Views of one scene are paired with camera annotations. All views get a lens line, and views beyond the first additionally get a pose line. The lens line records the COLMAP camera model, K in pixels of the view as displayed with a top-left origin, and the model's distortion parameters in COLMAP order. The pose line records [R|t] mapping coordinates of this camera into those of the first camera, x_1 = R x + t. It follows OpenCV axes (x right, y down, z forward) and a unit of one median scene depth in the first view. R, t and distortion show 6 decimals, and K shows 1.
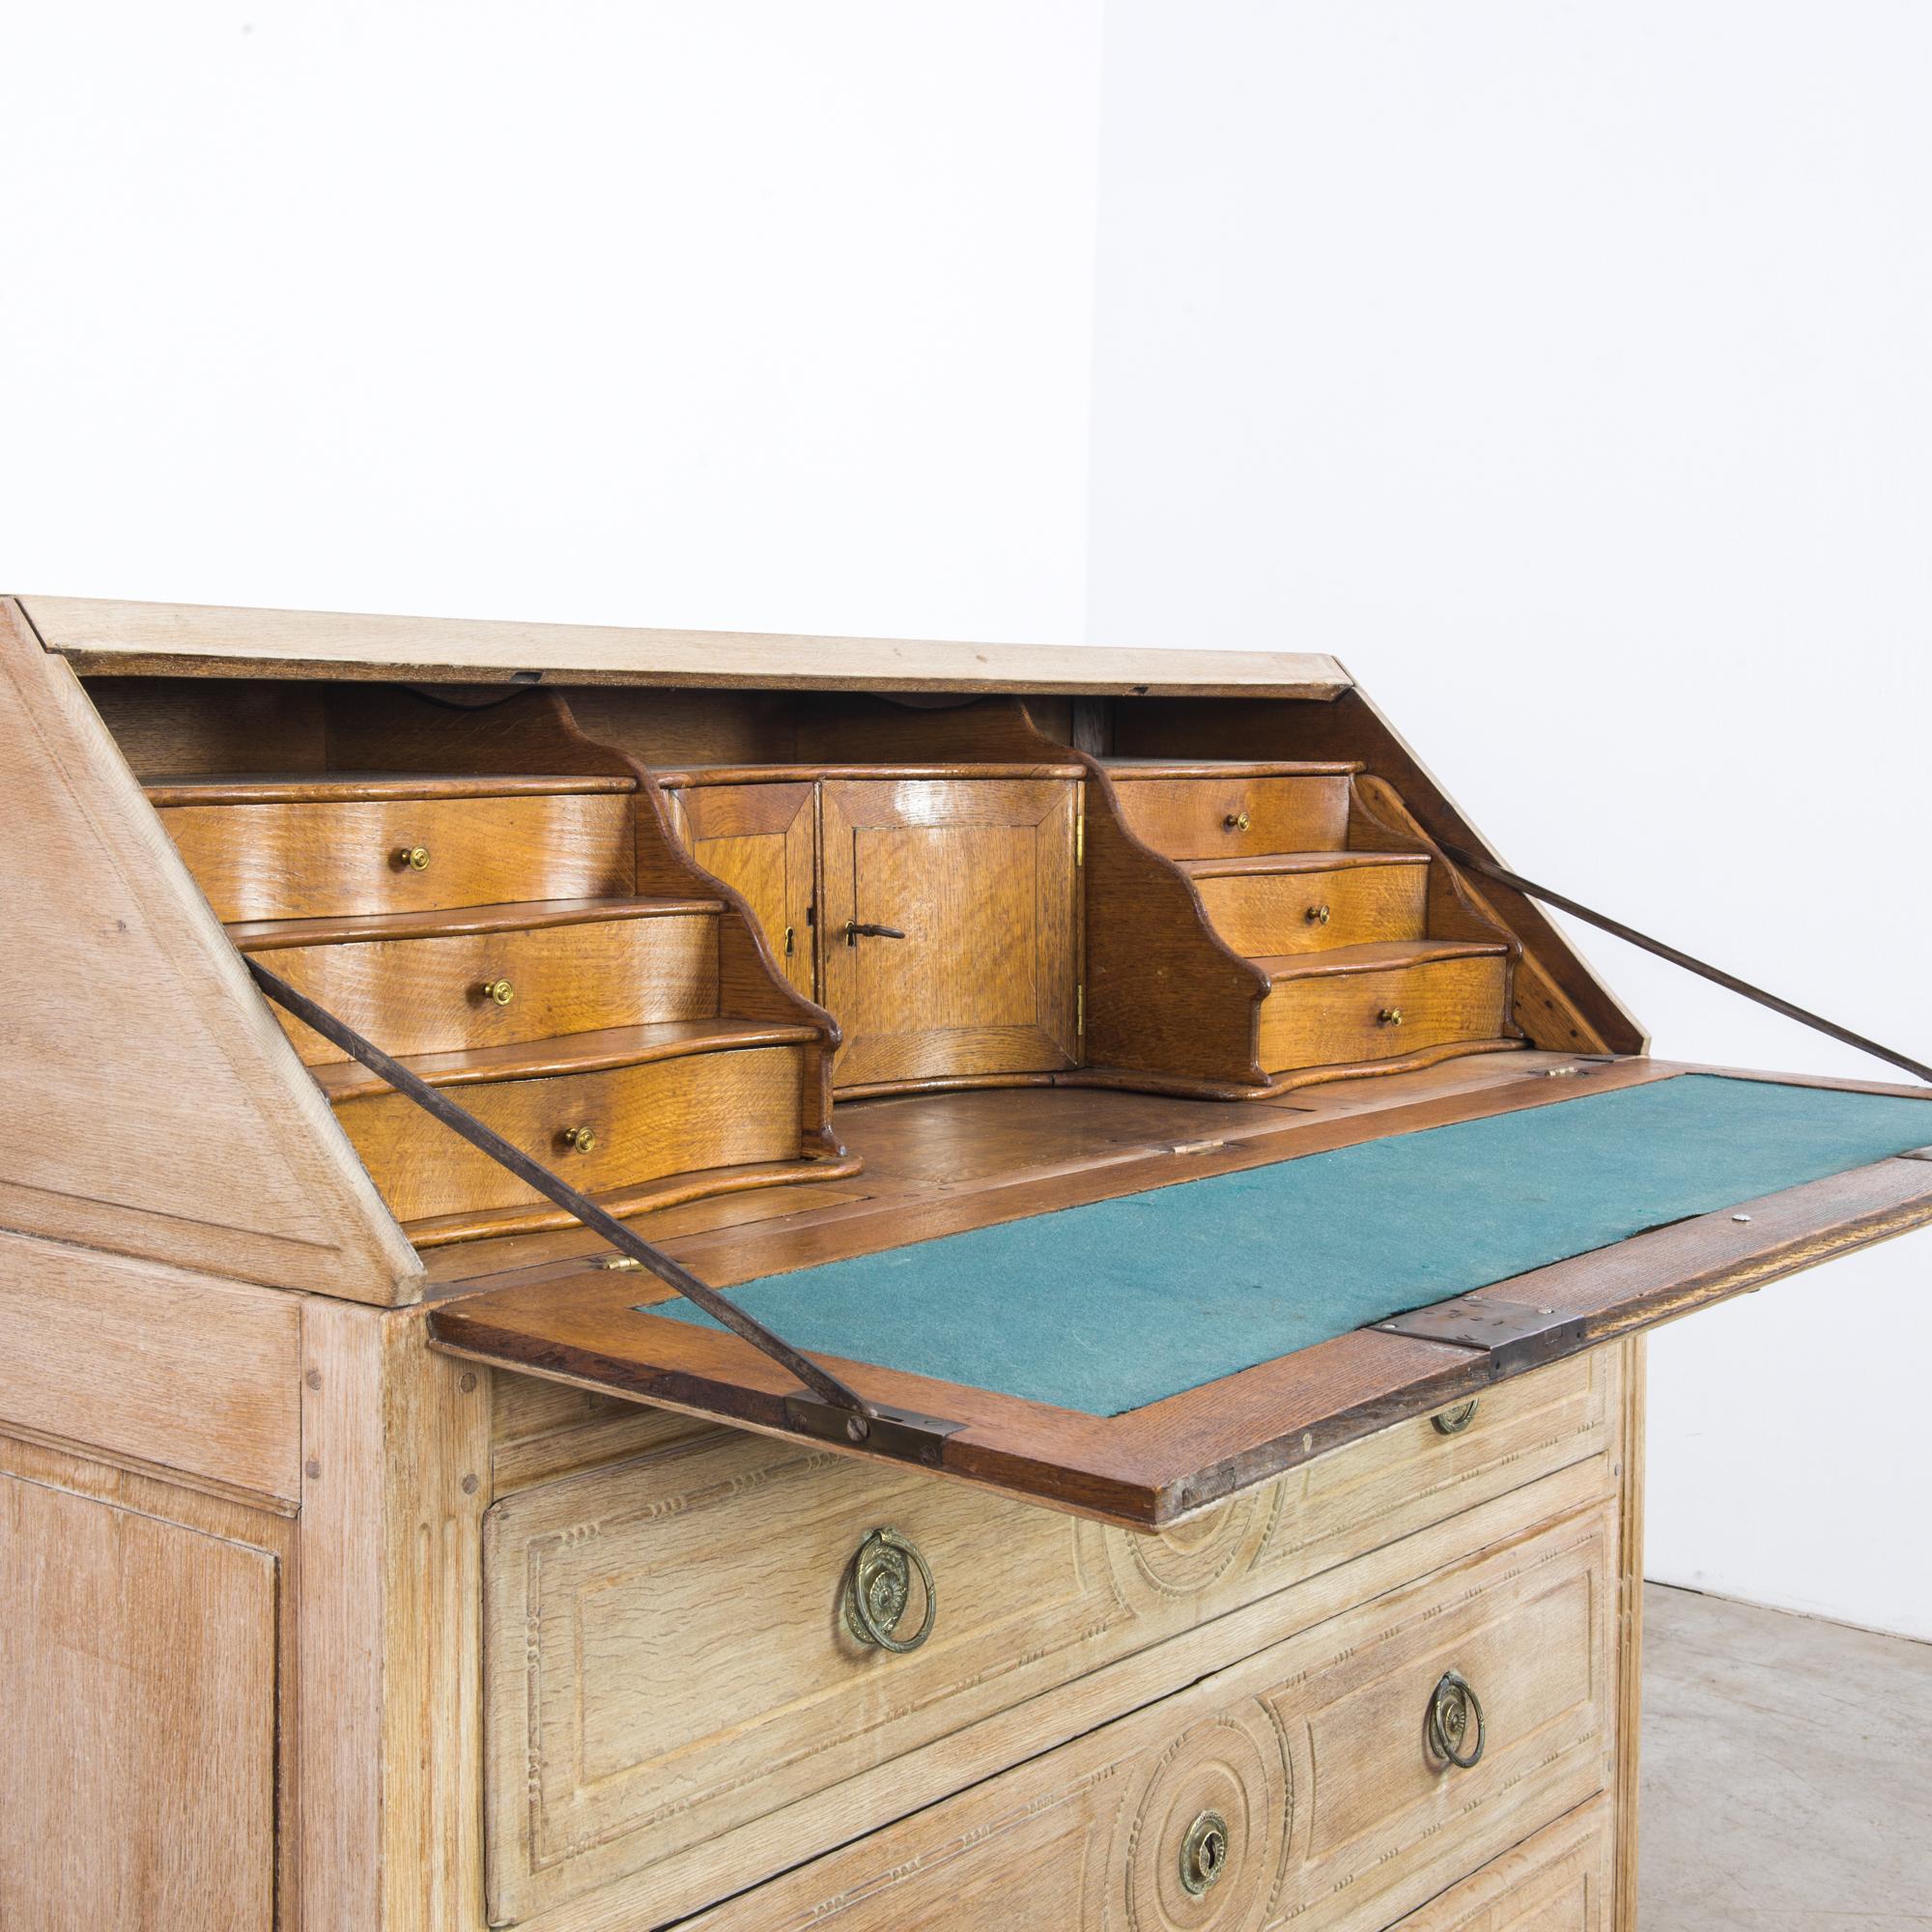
lens RADIAL K [[2849.8, 0, 966.0], [0, 2849.8, 966.0], [0, 0, 1]] dist [0.027011, 0.000906]
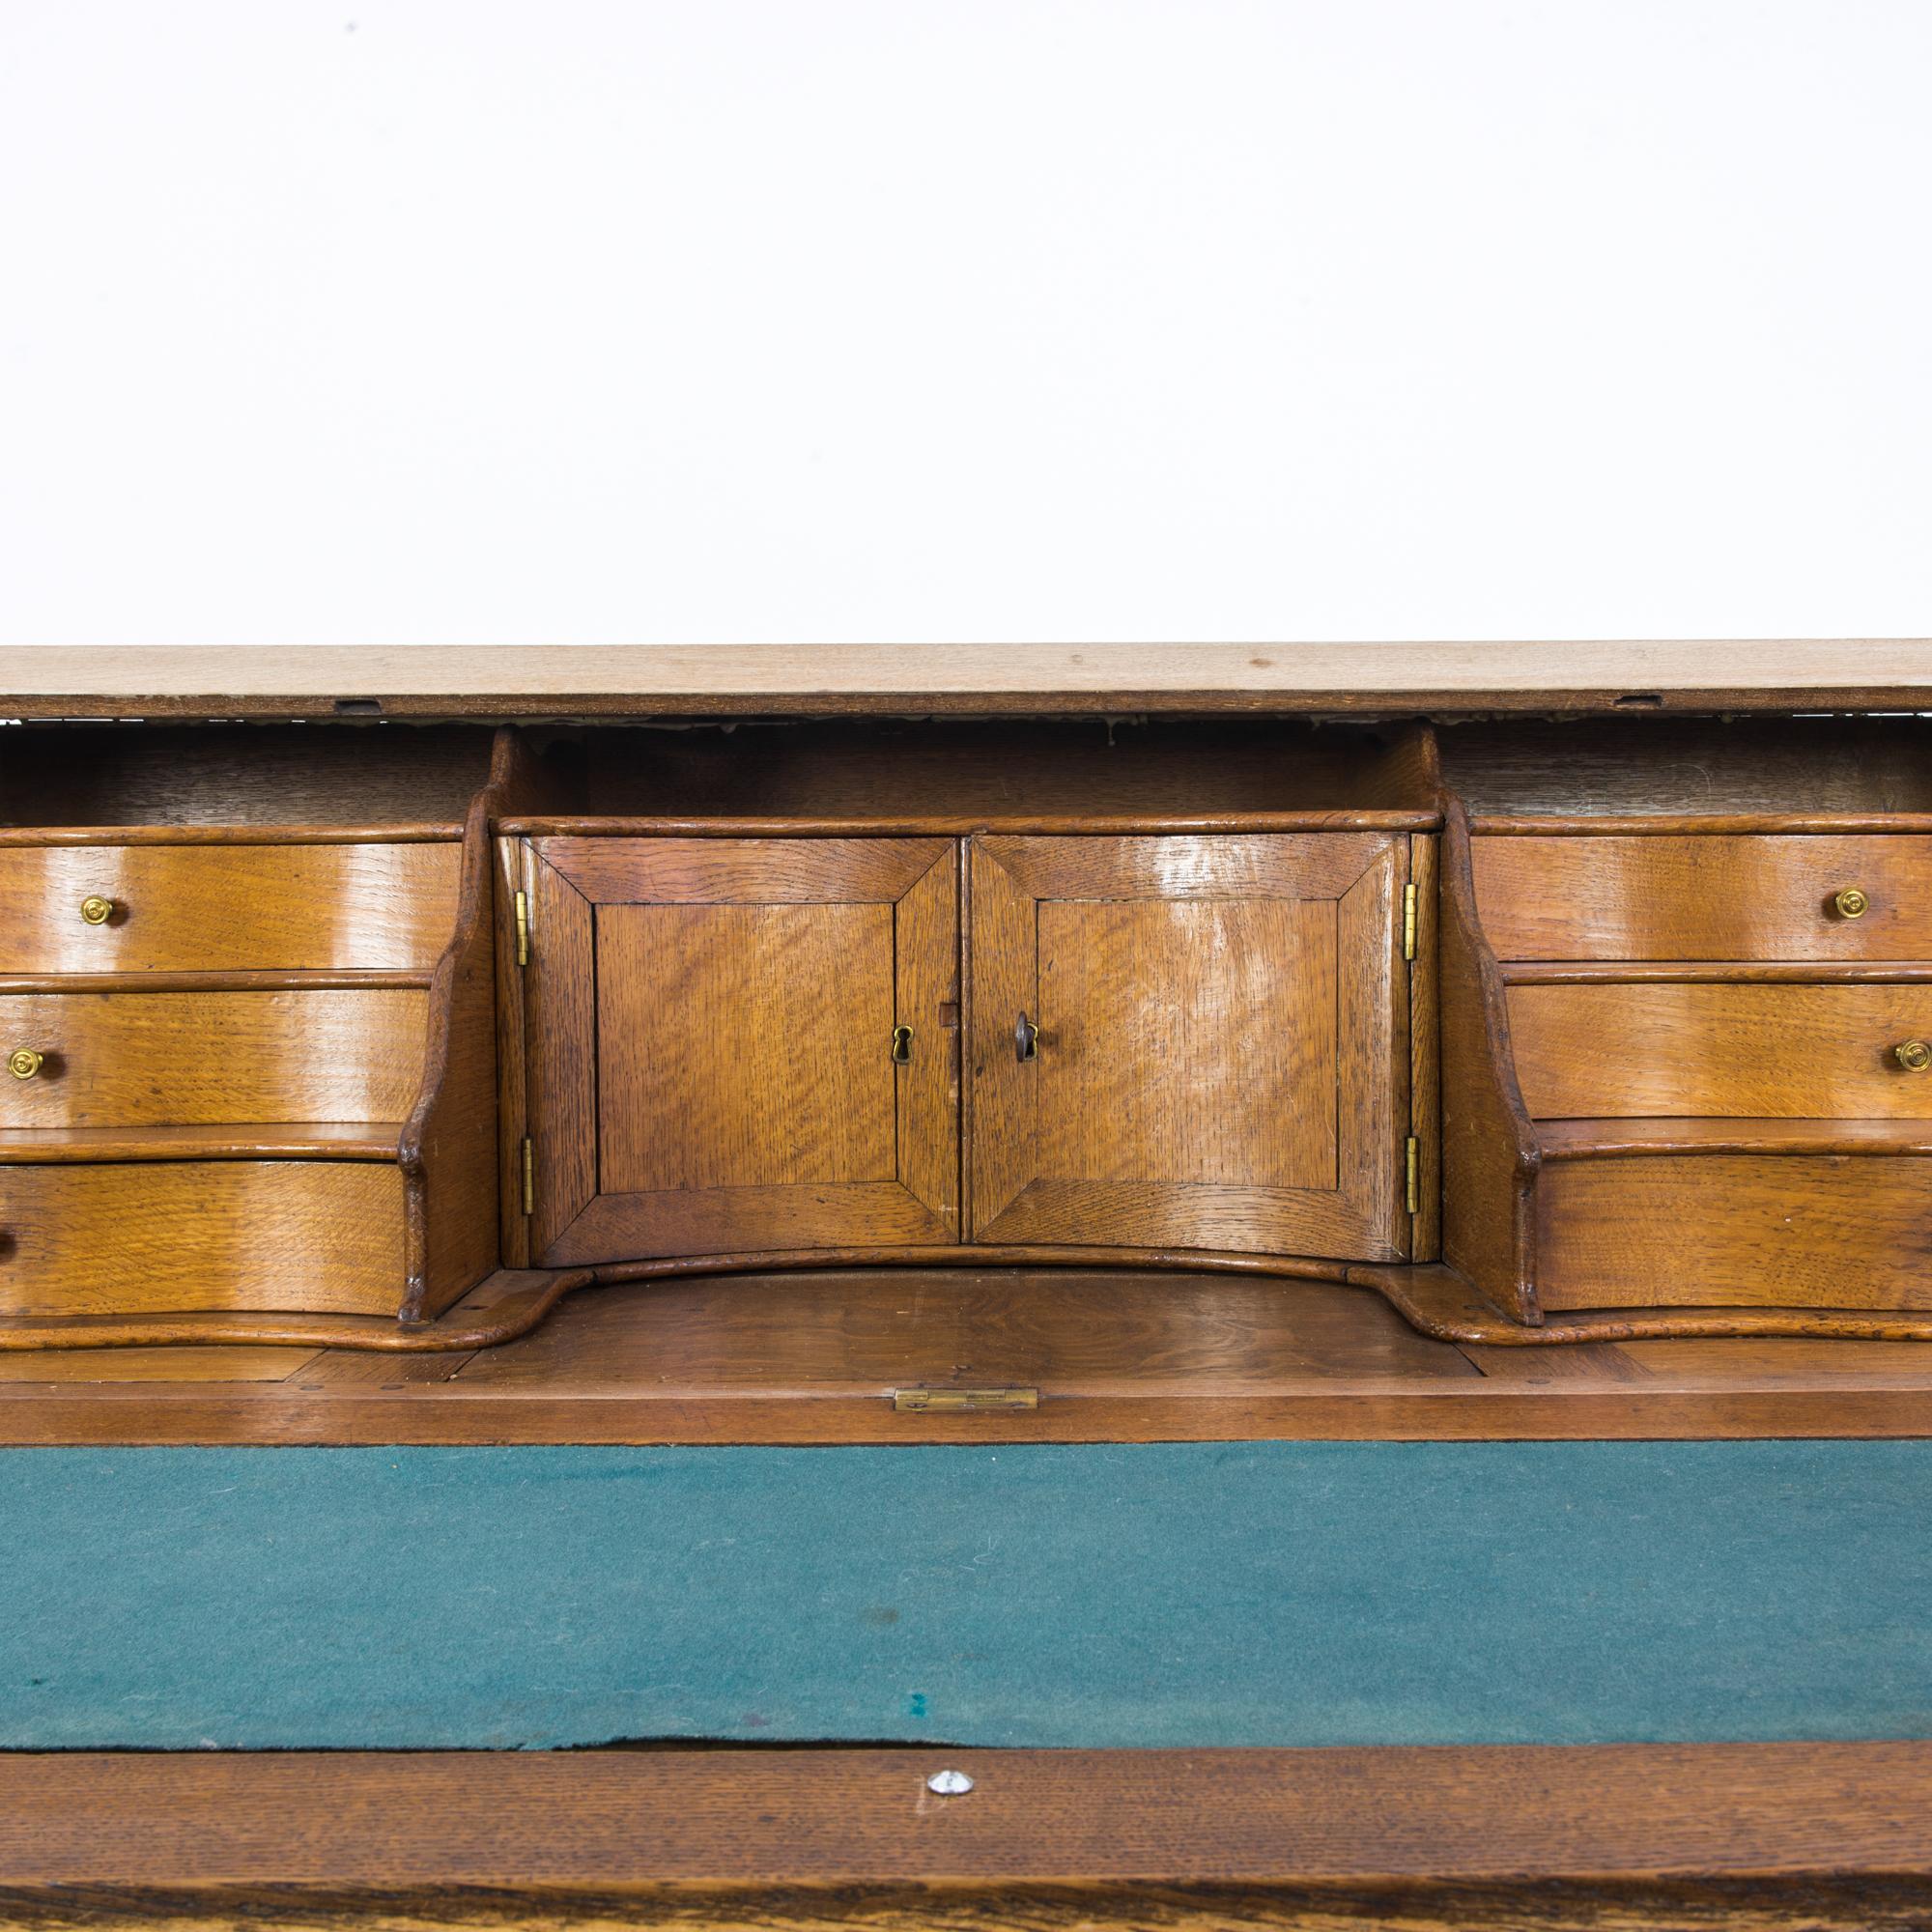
lens RADIAL K [[2190.2, 0, 966.0], [0, 2190.2, 966.0], [0, 0, 1]] dist [-0.013436, -0.035643]
pose [[0.617360, 0.012722, -0.786578, 0.394003], [-0.058000, 0.997884, -0.029382, -0.012817], [0.784540, 0.063761, 0.616791, 0.620447]]
